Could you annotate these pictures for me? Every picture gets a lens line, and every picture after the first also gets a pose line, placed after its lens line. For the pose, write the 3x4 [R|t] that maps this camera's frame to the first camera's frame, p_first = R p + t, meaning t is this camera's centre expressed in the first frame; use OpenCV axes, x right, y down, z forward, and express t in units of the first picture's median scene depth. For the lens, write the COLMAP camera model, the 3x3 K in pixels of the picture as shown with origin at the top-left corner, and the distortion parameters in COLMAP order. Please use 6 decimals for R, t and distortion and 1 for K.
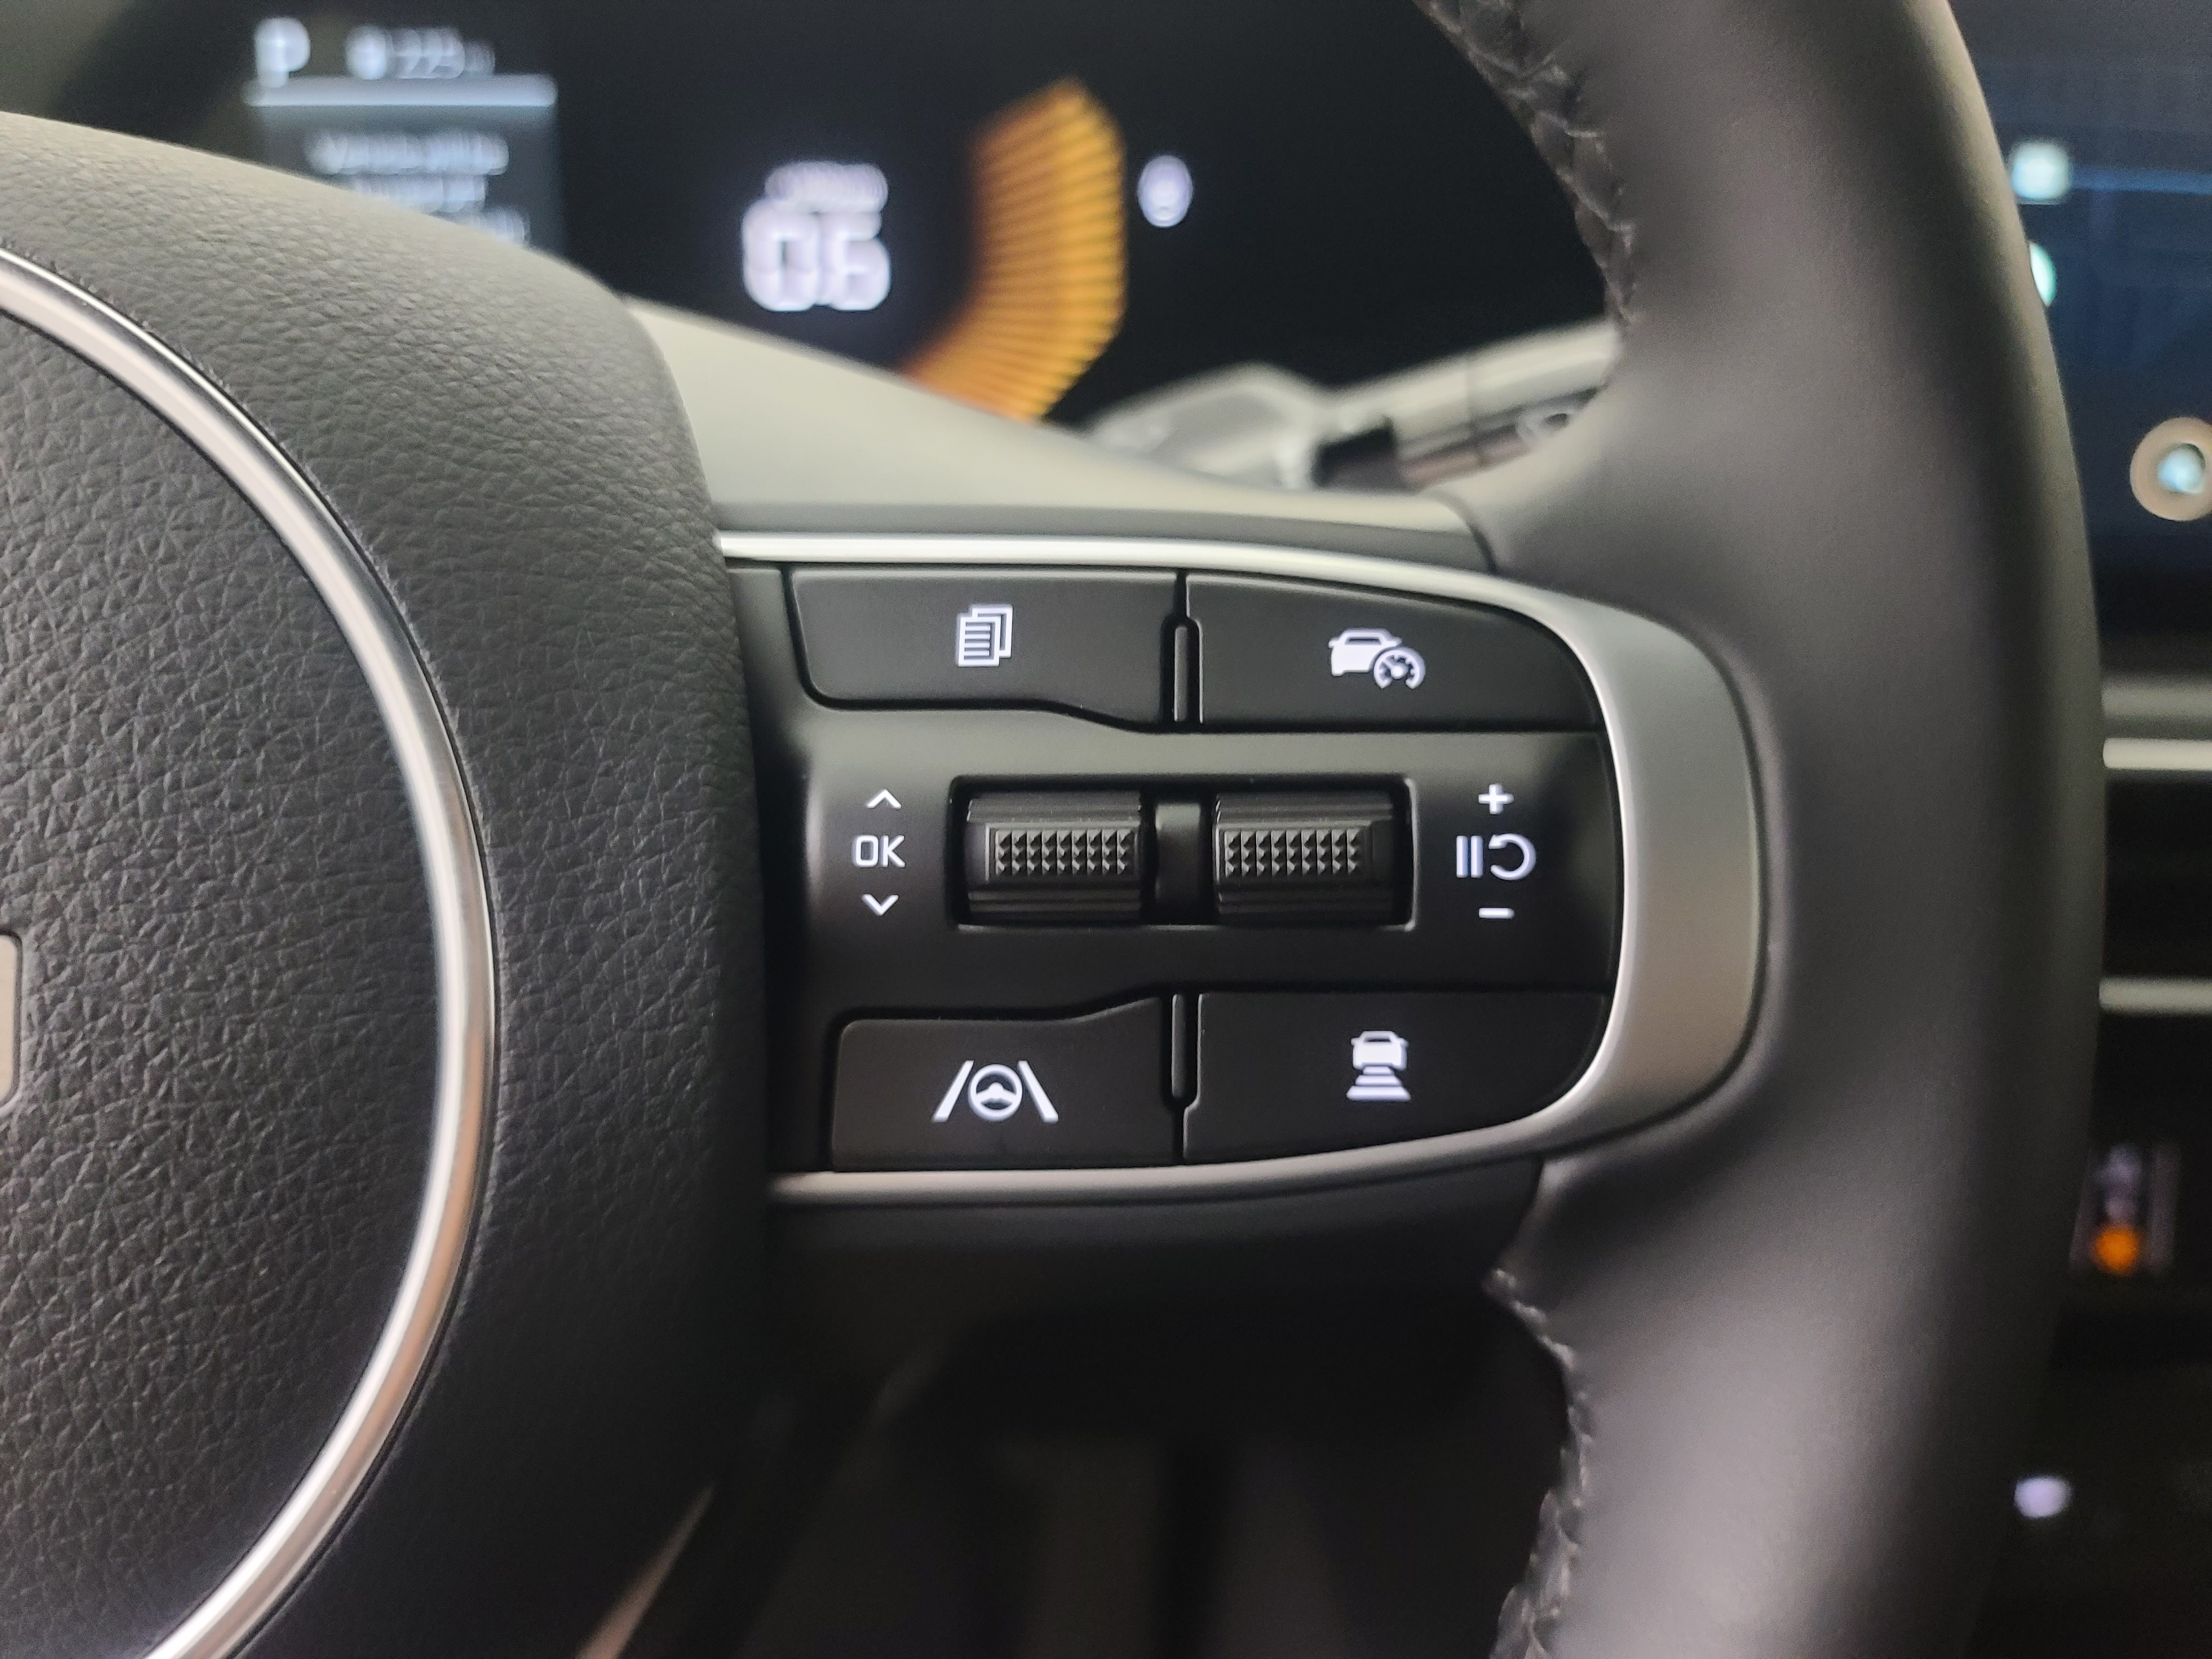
lens RADIAL K [[1657.7, 0, 1071.7], [0, 1657.7, 834.2], [0, 0, 1]] dist [0.023762, -0.001829]
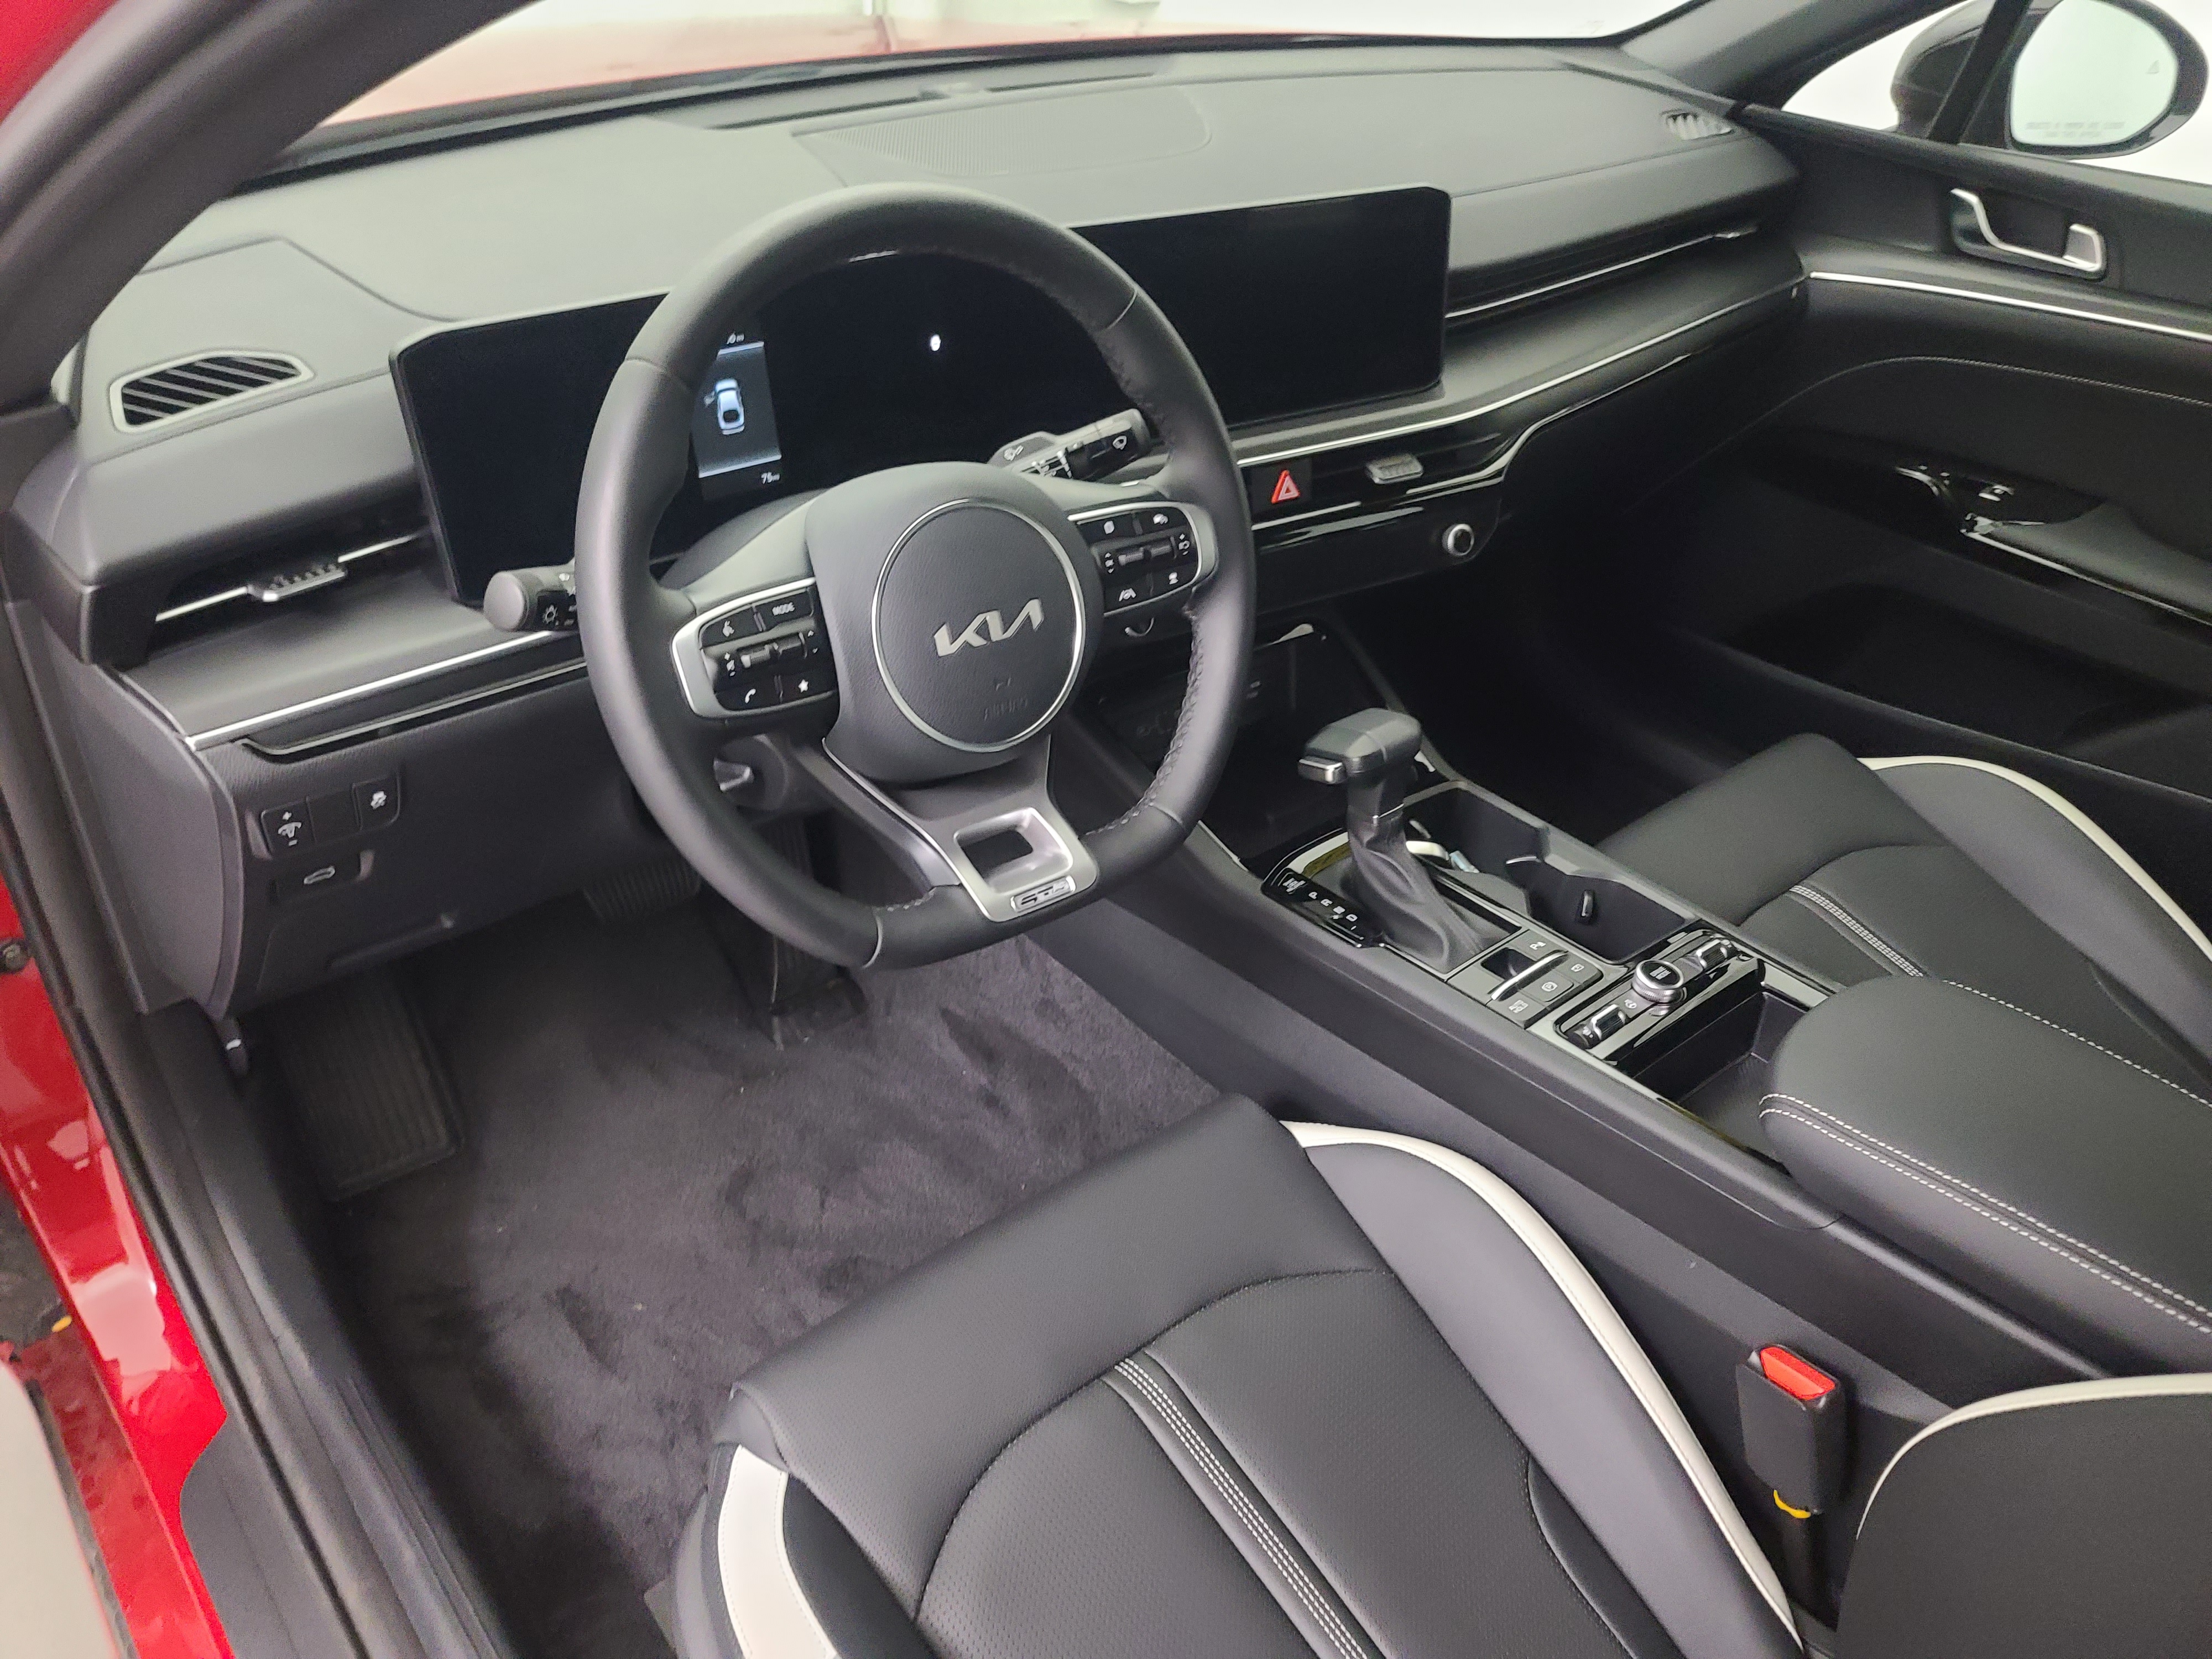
lens RADIAL K [[1657.7, 0, 1071.7], [0, 1657.7, 834.2], [0, 0, 1]] dist [0.023762, -0.001829]
pose [[0.833393, -0.296359, 0.466505, -3.714095], [0.177556, 0.942900, 0.281805, -0.873819], [-0.523383, -0.152024, 0.838426, -4.778036]]
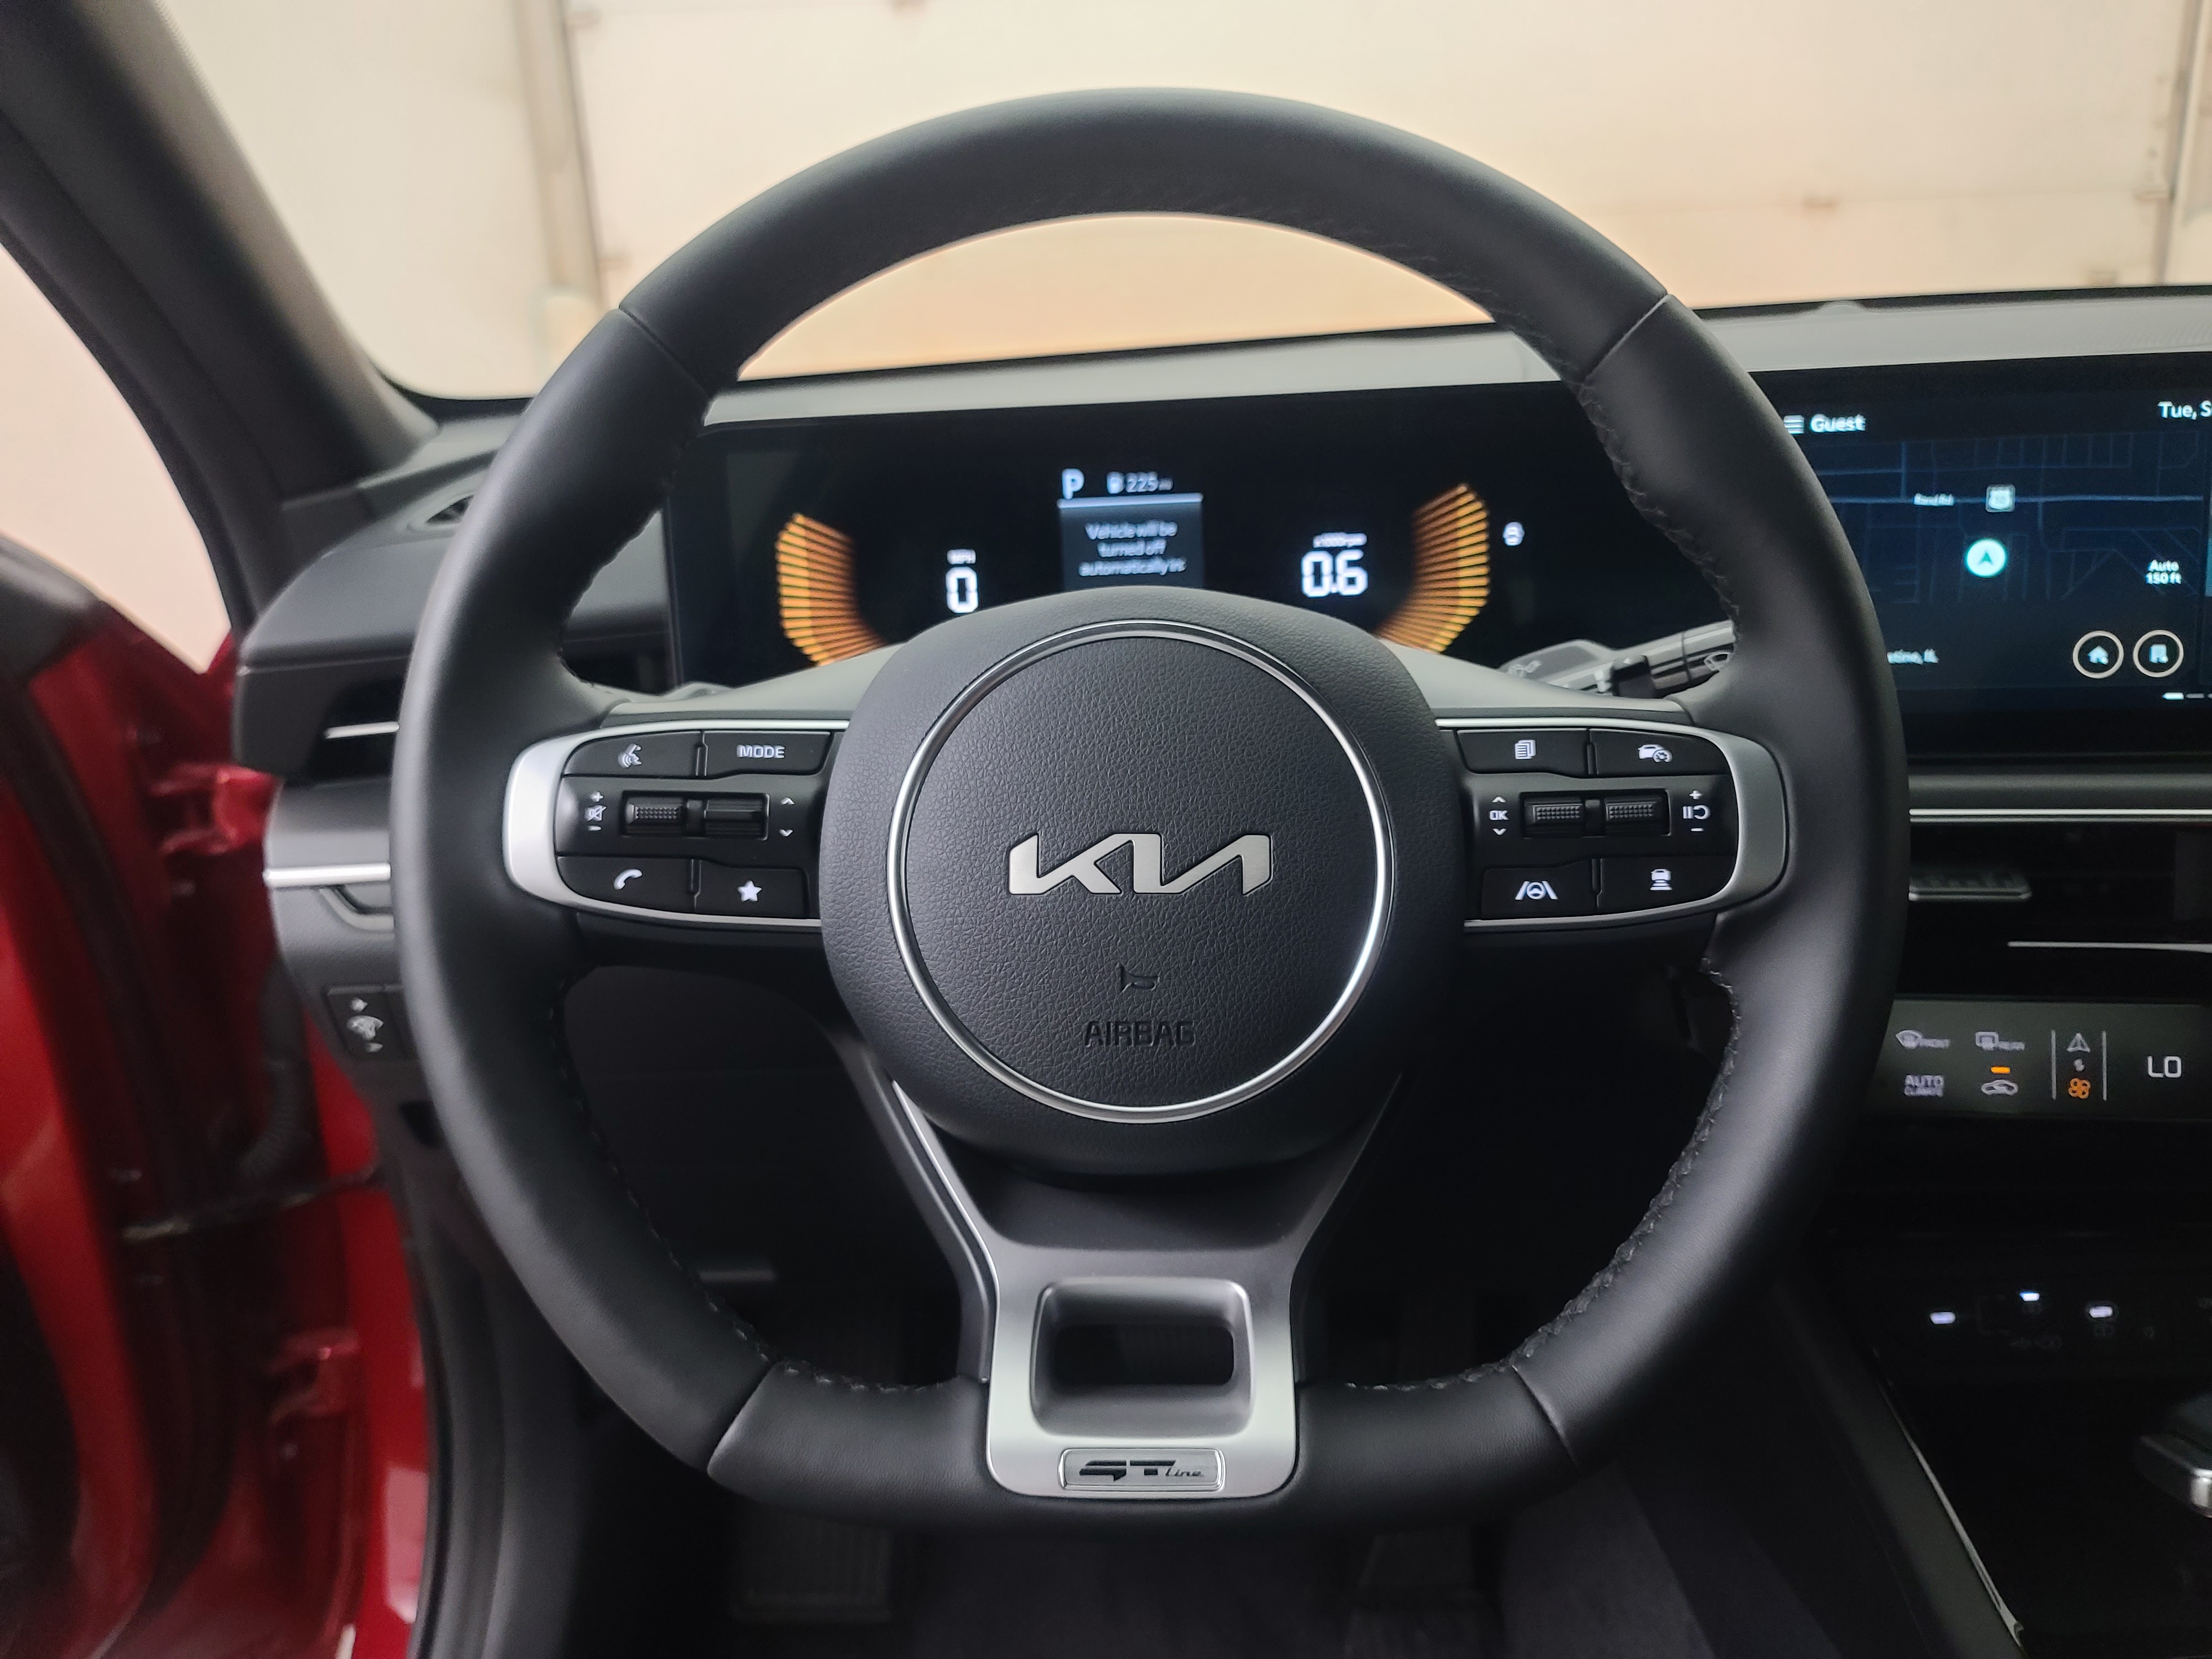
lens RADIAL K [[1621.5, 0, 1136.4], [0, 1621.5, 834.6], [0, 0, 1]] dist [0.026958, 0.004044]
pose [[0.995830, -0.014158, -0.090122, -0.522682], [0.005651, 0.995560, -0.093961, 0.333961], [0.091052, 0.093060, 0.991488, -2.141679]]
